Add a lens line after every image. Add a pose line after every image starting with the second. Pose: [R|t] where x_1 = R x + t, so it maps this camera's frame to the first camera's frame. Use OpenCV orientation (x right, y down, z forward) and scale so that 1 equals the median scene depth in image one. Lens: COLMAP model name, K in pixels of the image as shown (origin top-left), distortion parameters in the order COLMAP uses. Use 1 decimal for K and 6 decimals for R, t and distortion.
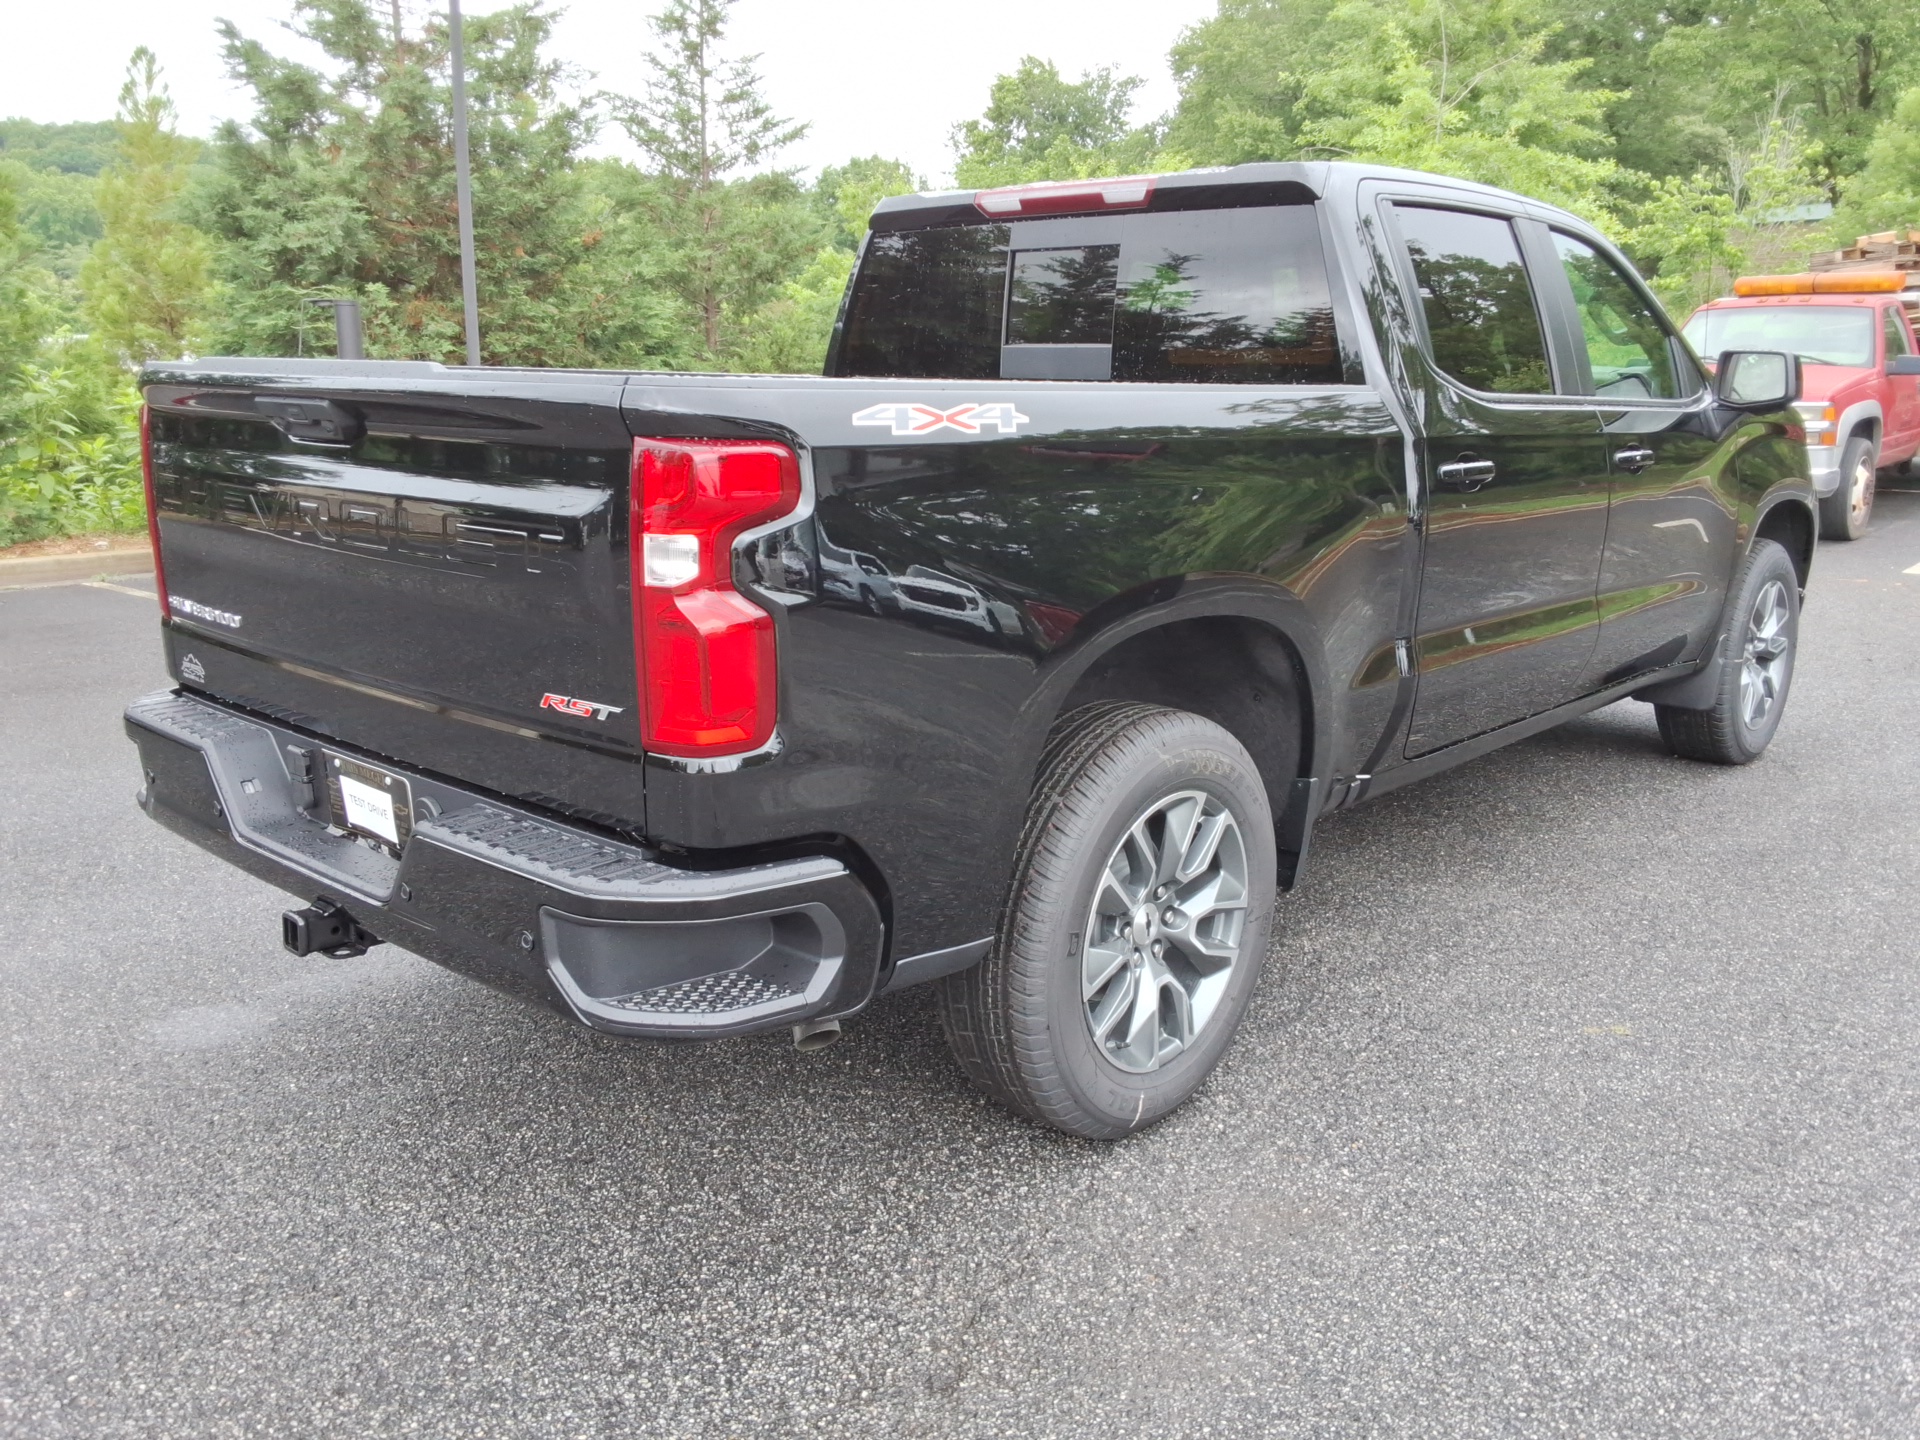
lens RADIAL K [[1551.6, 0, 961.1], [0, 1551.6, 719.2], [0, 0, 1]] dist [0.078675, -0.109083]
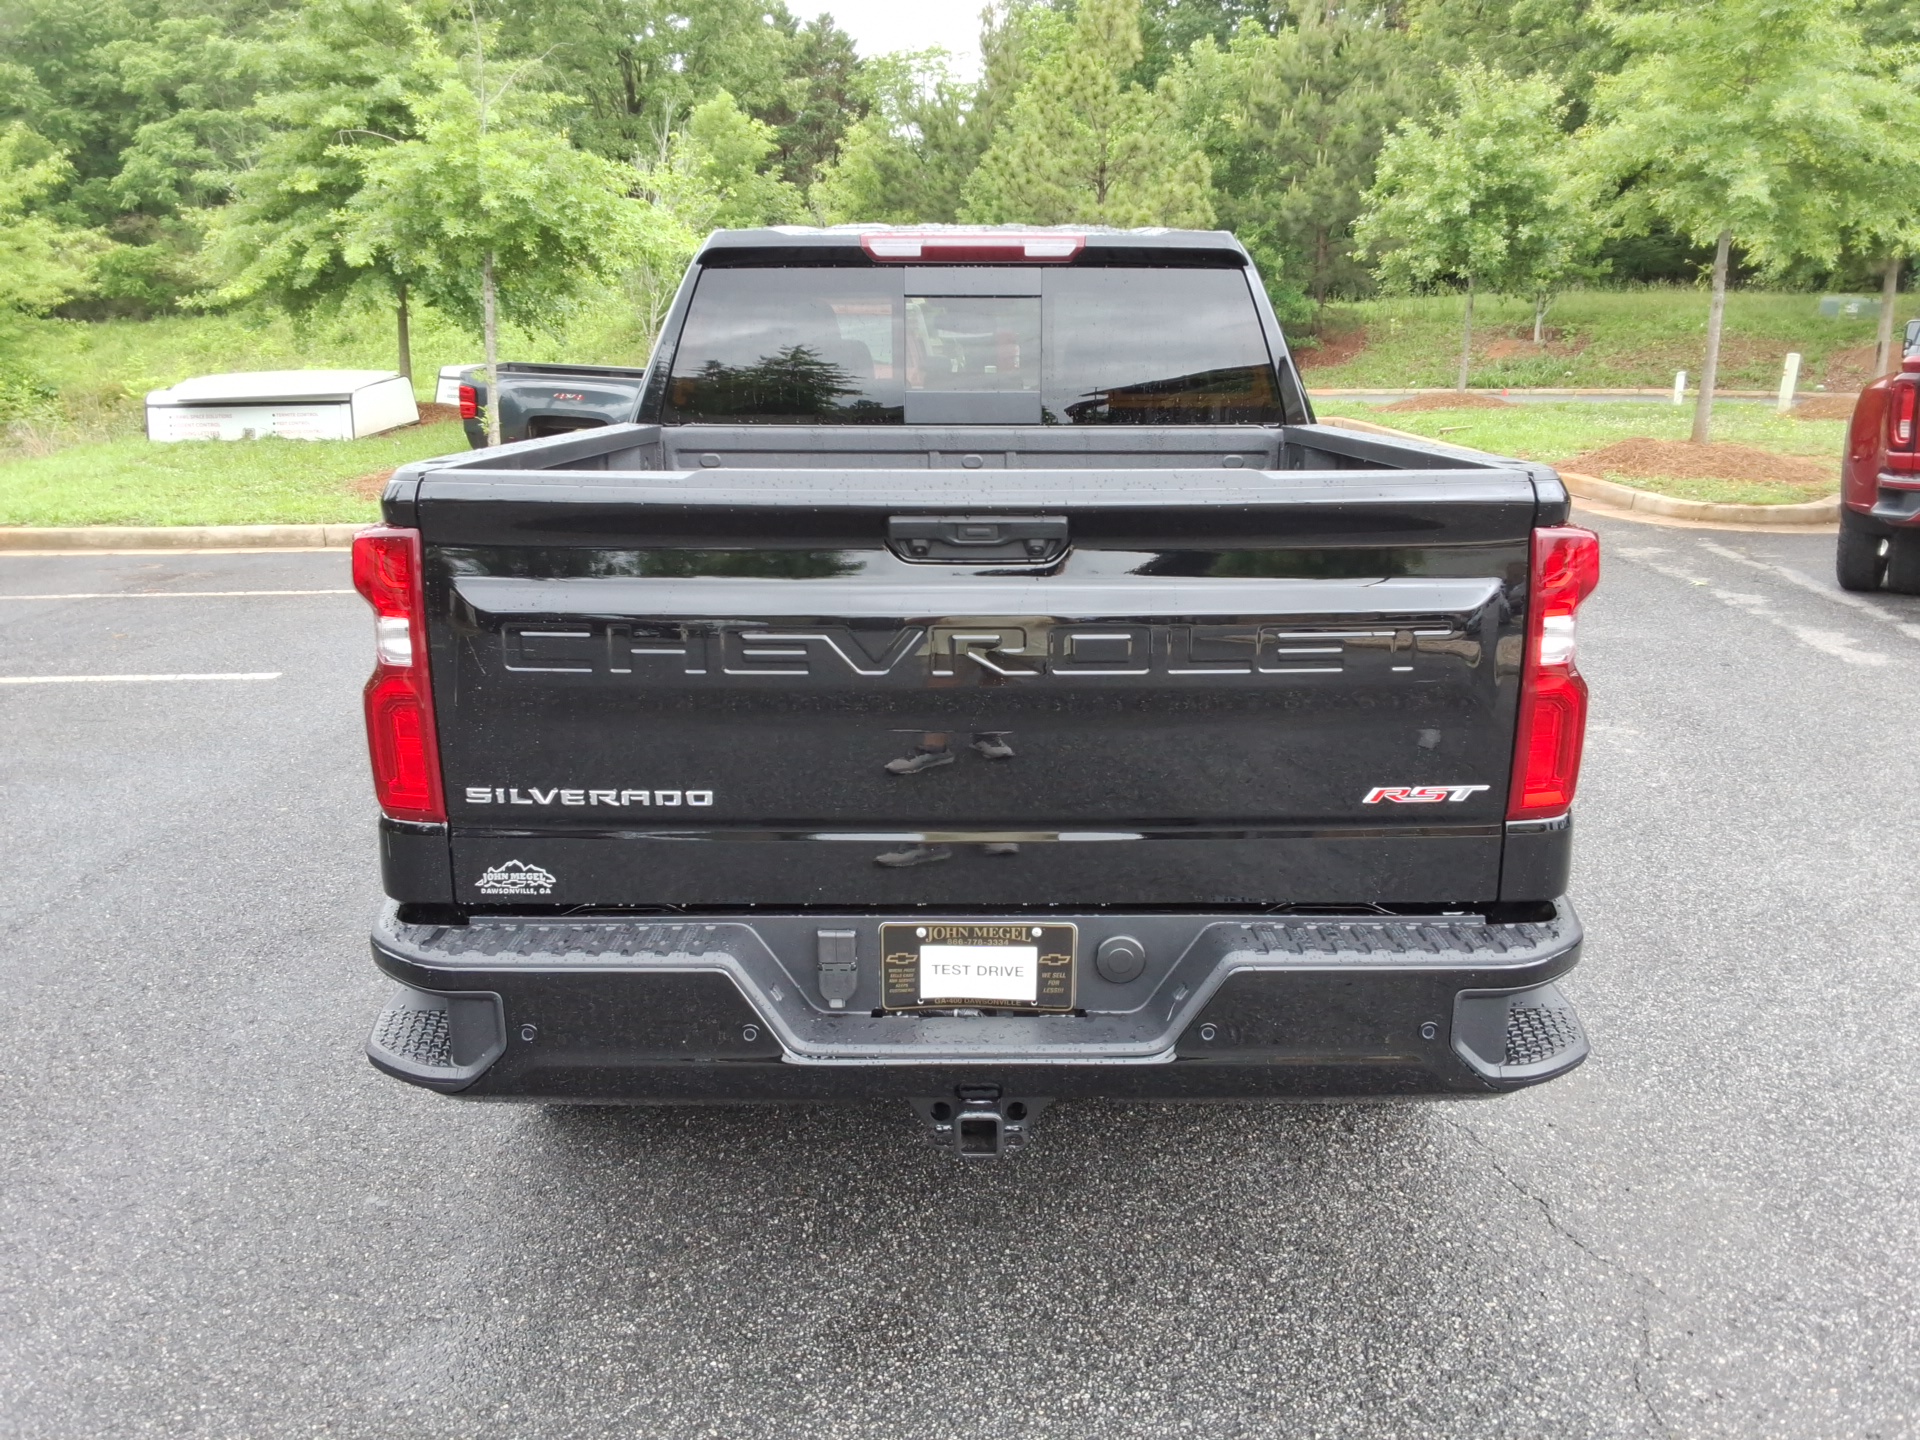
lens RADIAL K [[1551.6, 0, 992.7], [0, 1551.6, 728.1], [0, 0, 1]] dist [0.078675, -0.109083]
pose [[0.736012, -0.170019, 0.655271, -0.759465], [0.158472, 0.984325, 0.077398, -0.118468], [-0.658159, 0.046876, 0.751418, 0.279824]]
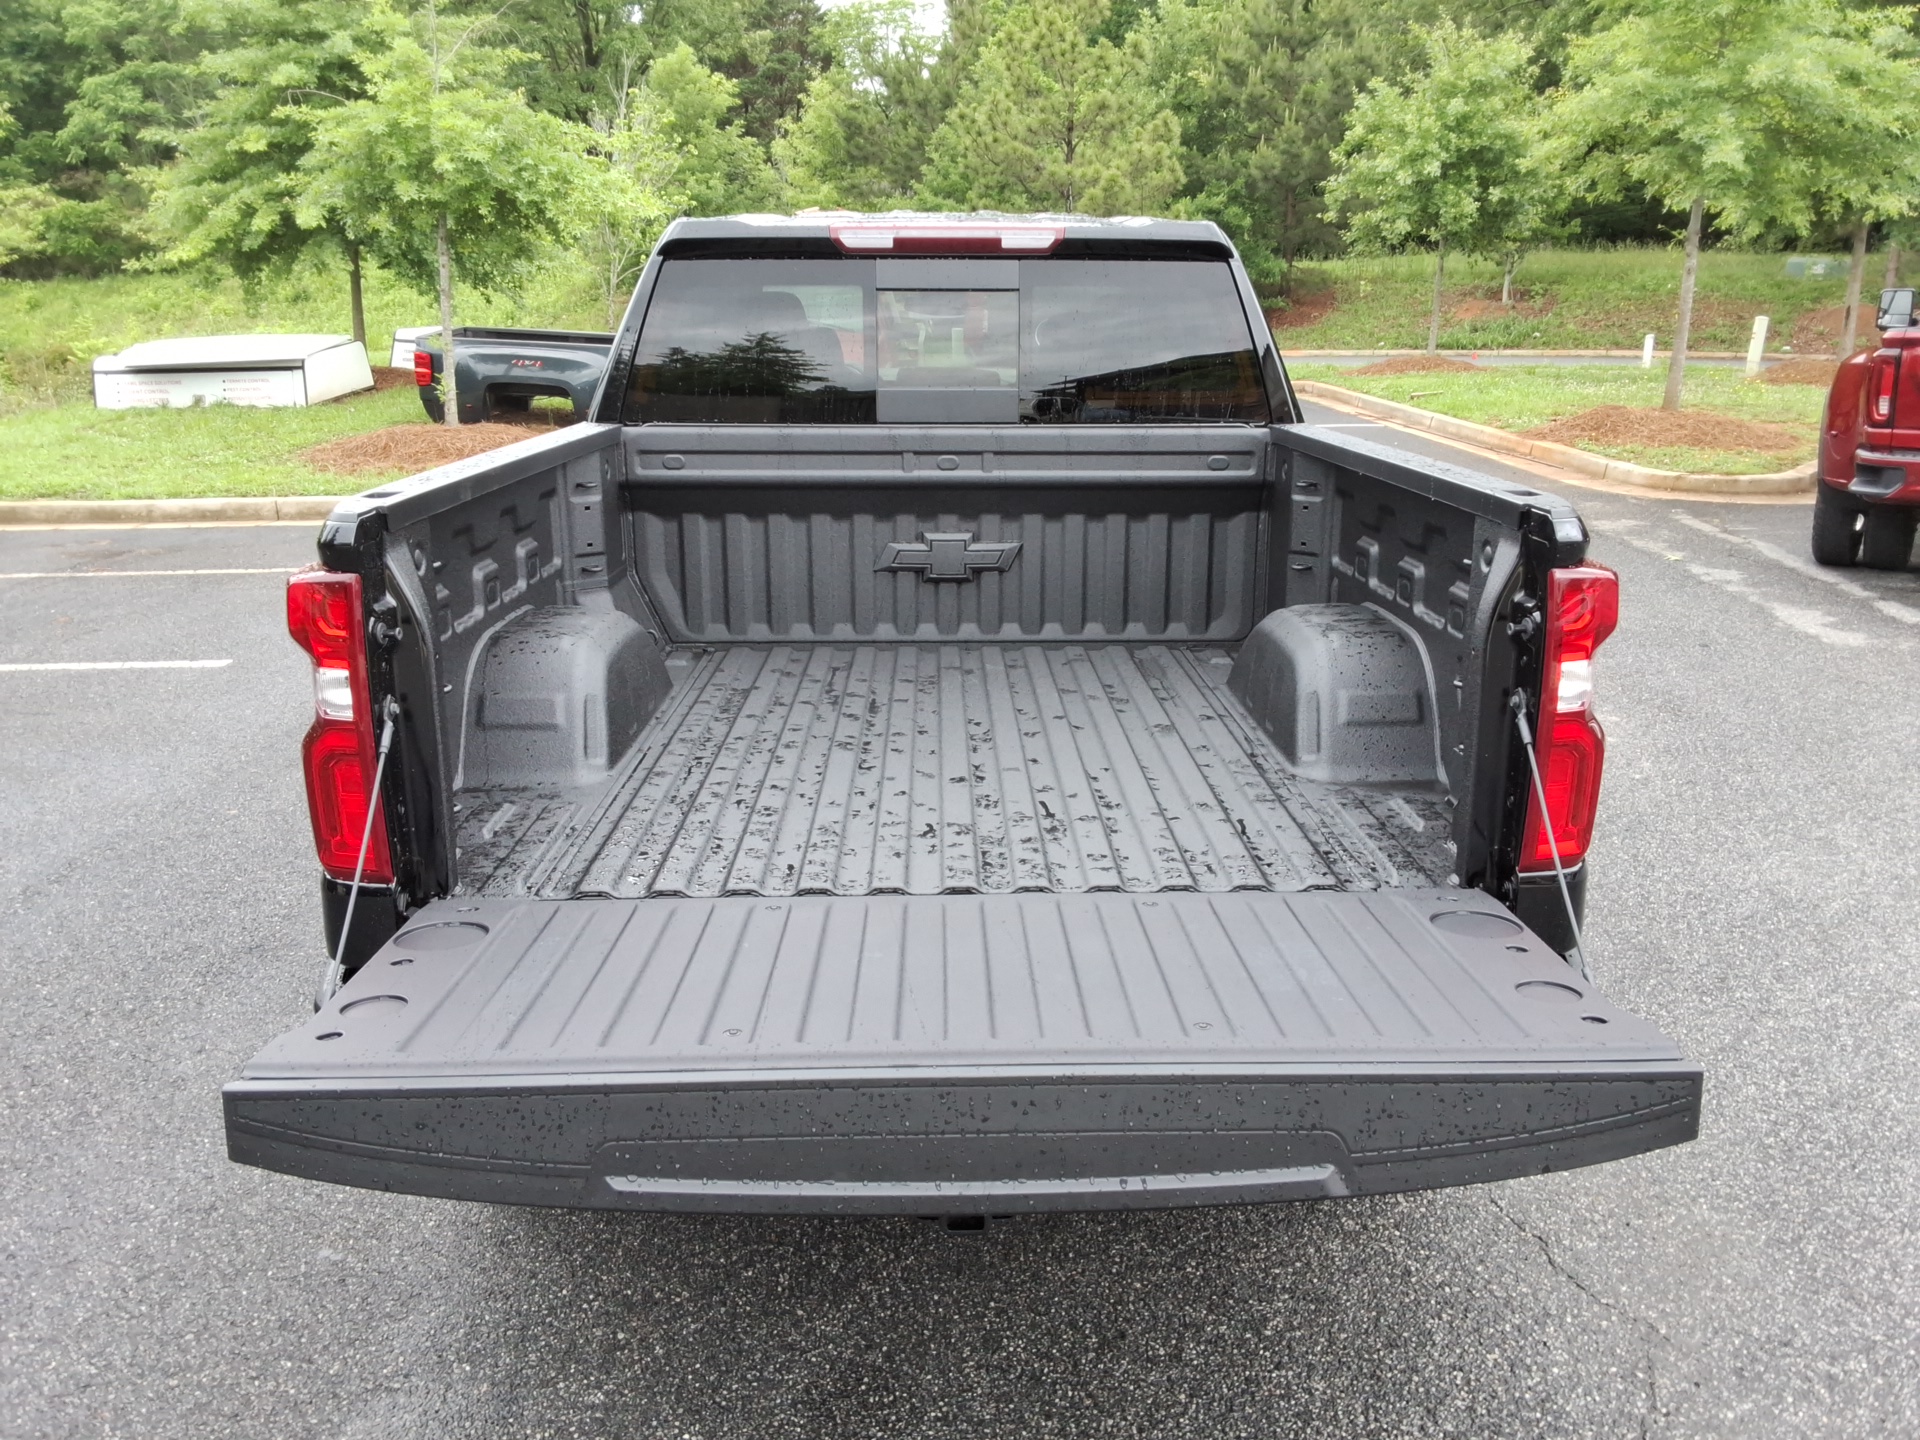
lens RADIAL K [[1551.6, 0, 992.4], [0, 1551.6, 726.9], [0, 0, 1]] dist [0.078675, -0.109083]
pose [[0.721510, -0.190194, 0.665770, -0.731079], [0.161290, 0.981249, 0.105525, -0.155010], [-0.673357, 0.031245, 0.738657, 0.314063]]
